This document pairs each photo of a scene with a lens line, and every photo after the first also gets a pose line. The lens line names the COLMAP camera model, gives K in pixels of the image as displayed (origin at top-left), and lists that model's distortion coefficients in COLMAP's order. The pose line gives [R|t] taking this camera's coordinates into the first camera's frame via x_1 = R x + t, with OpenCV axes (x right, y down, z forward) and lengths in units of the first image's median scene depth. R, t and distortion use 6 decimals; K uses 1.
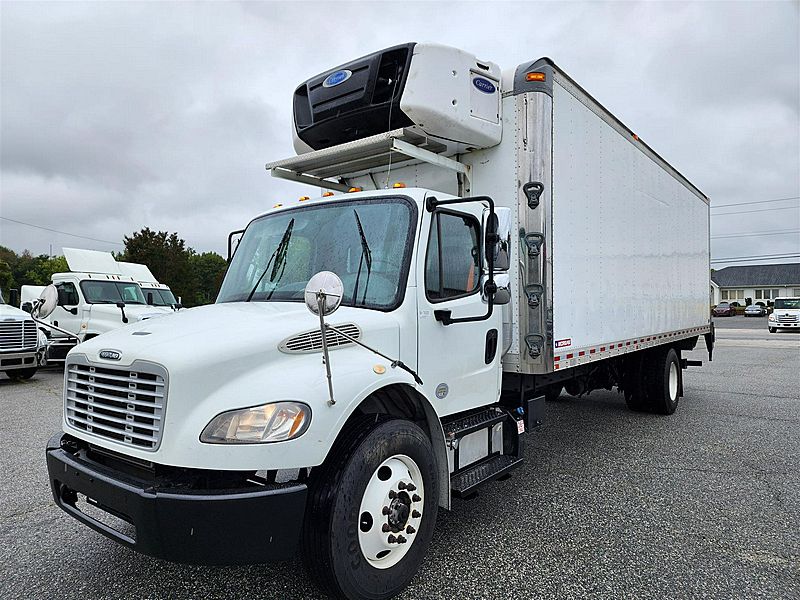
lens RADIAL K [[542.5, 0, 389.5], [0, 542.5, 296.5], [0, 0, 1]] dist [0.035630, -0.004946]
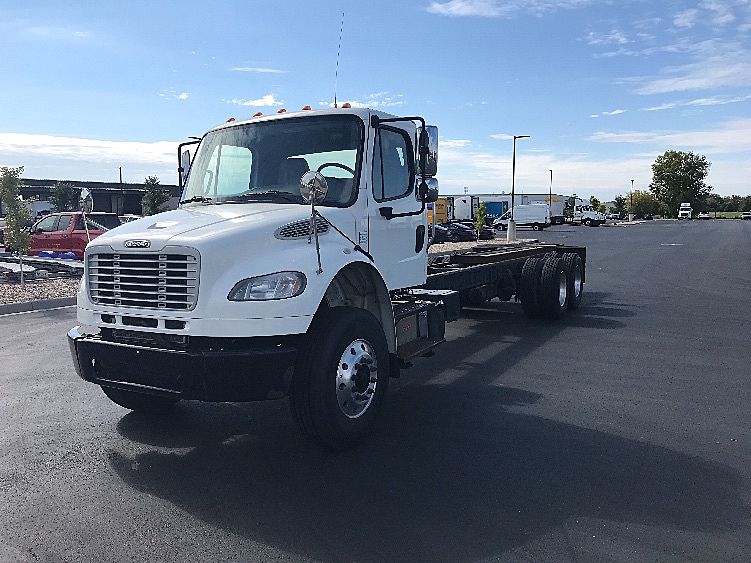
lens RADIAL K [[614.2, 0, 368.0], [0, 614.2, 278.3], [0, 0, 1]] dist [0.010496, -0.017576]
pose [[0.988128, -0.029369, 0.150798, -0.184516], [0.013316, 0.994237, 0.106378, 0.039186], [-0.153053, -0.103108, 0.982824, -0.472940]]
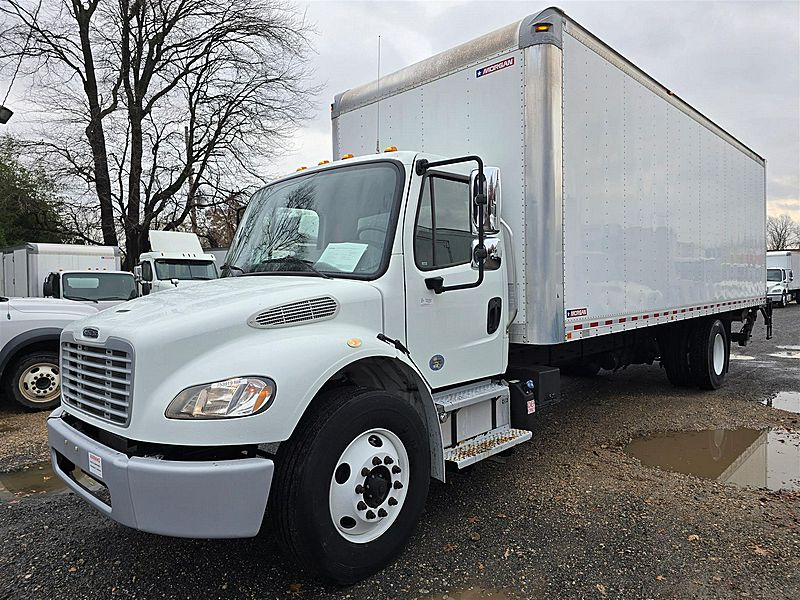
lens RADIAL K [[542.5, 0, 400.4], [0, 542.5, 302.3], [0, 0, 1]] dist [0.035630, -0.004946]
pose [[0.995611, -0.026560, -0.089744, 0.139852], [0.031814, 0.997830, 0.057640, 0.010586], [0.088018, -0.060242, 0.994296, 0.048502]]
